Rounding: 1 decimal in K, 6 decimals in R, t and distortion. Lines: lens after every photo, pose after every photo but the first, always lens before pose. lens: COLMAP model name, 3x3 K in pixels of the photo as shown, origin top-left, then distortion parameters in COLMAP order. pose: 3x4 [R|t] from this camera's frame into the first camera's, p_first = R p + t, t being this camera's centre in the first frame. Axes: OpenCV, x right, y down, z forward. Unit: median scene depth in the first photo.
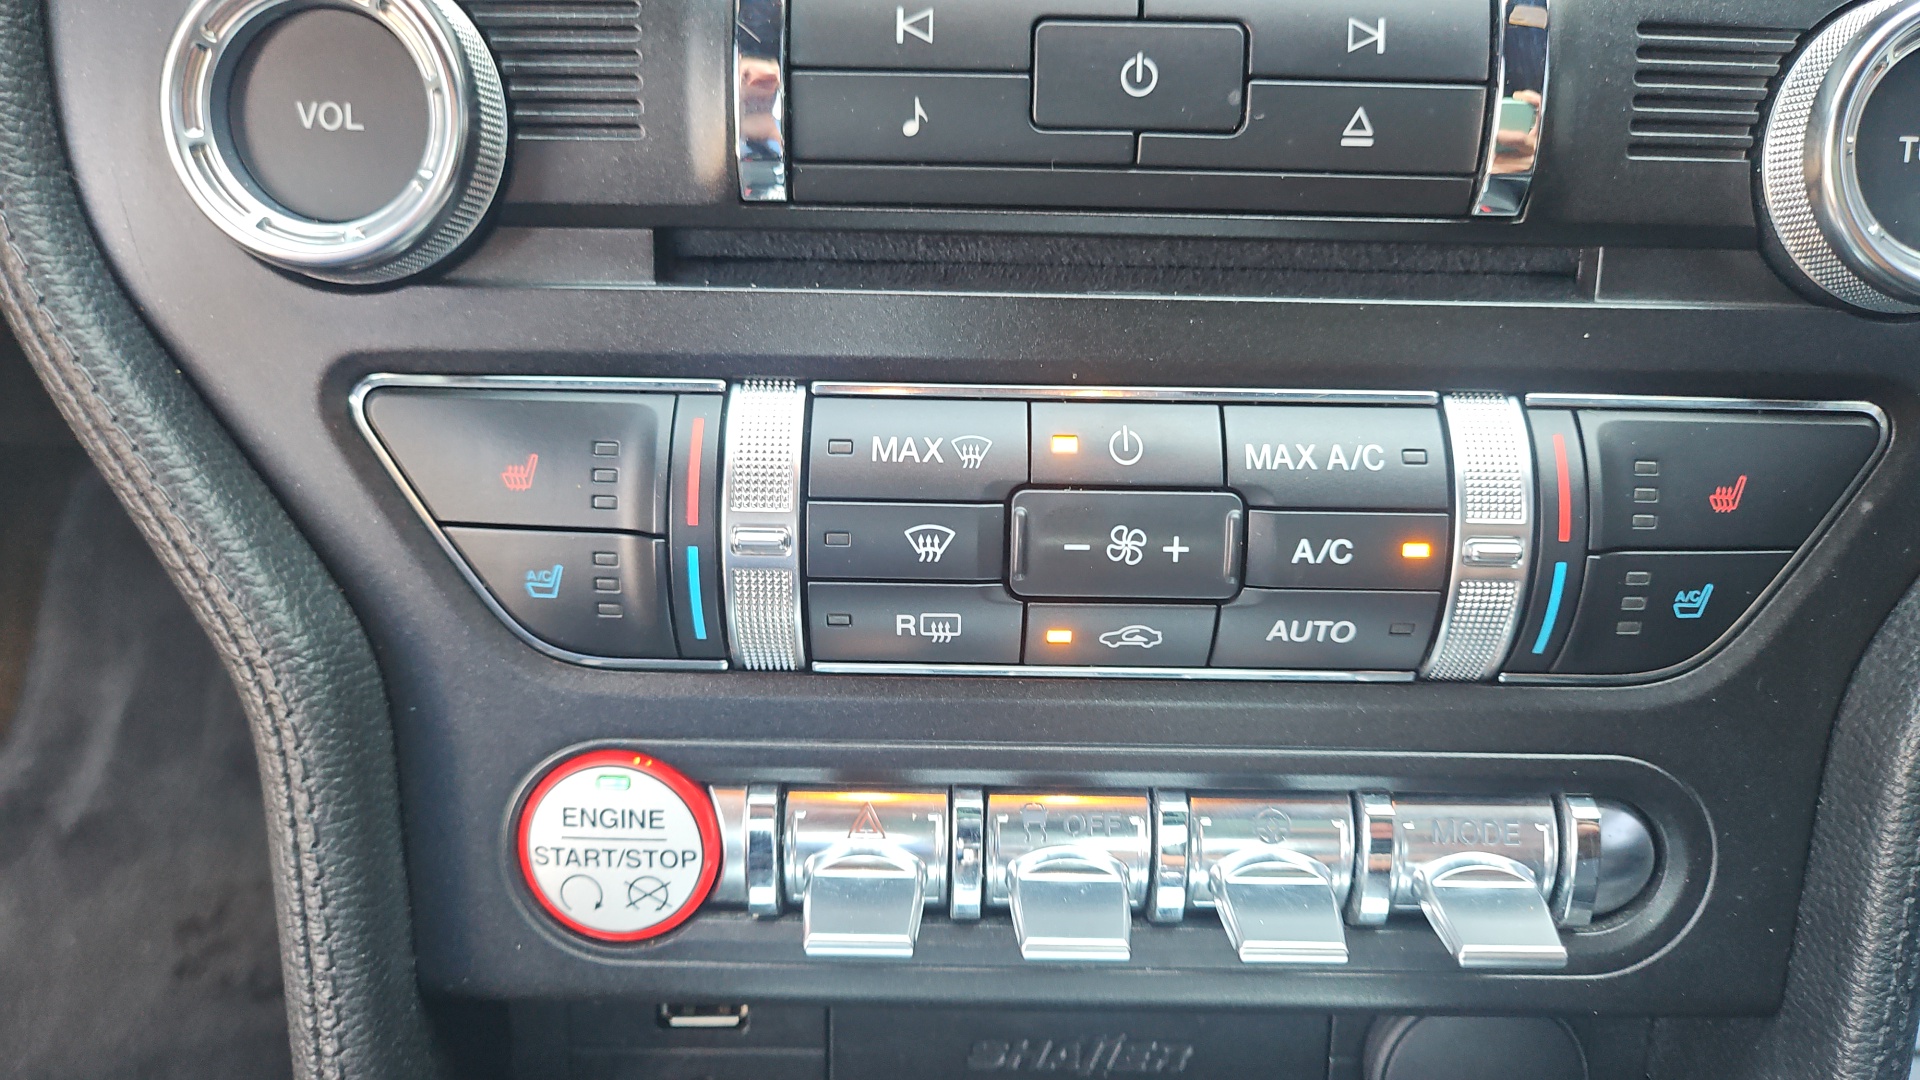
lens RADIAL K [[1326.8, 0, 960.0], [0, 1326.8, 540.0], [0, 0, 1]] dist [0.007095, -0.029256]
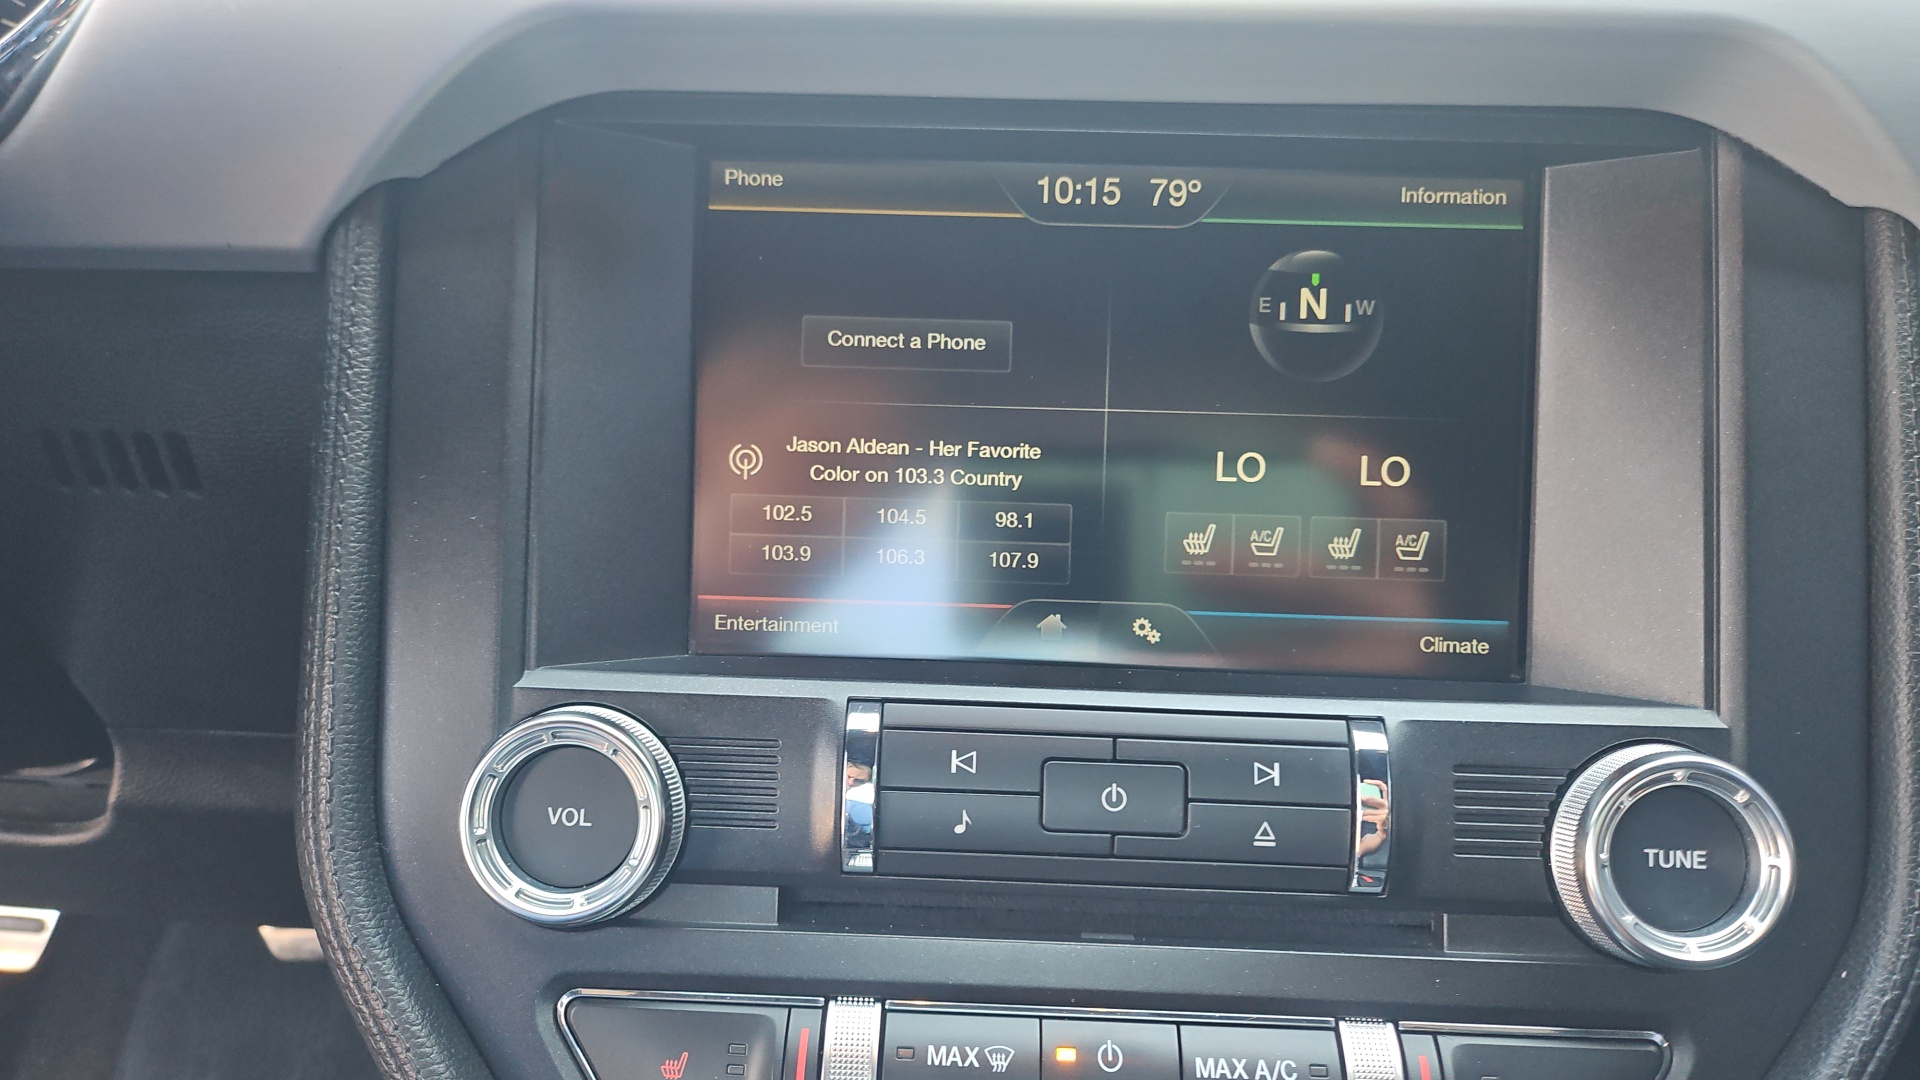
lens RADIAL K [[1318.5, 0, 953.7], [0, 1318.5, 567.0], [0, 0, 1]] dist [0.050114, -0.064823]
pose [[0.999694, 0.011655, -0.021804, -0.015011], [-0.016693, 0.968730, -0.247554, -0.224075], [0.018237, 0.247842, 0.968629, -0.487723]]
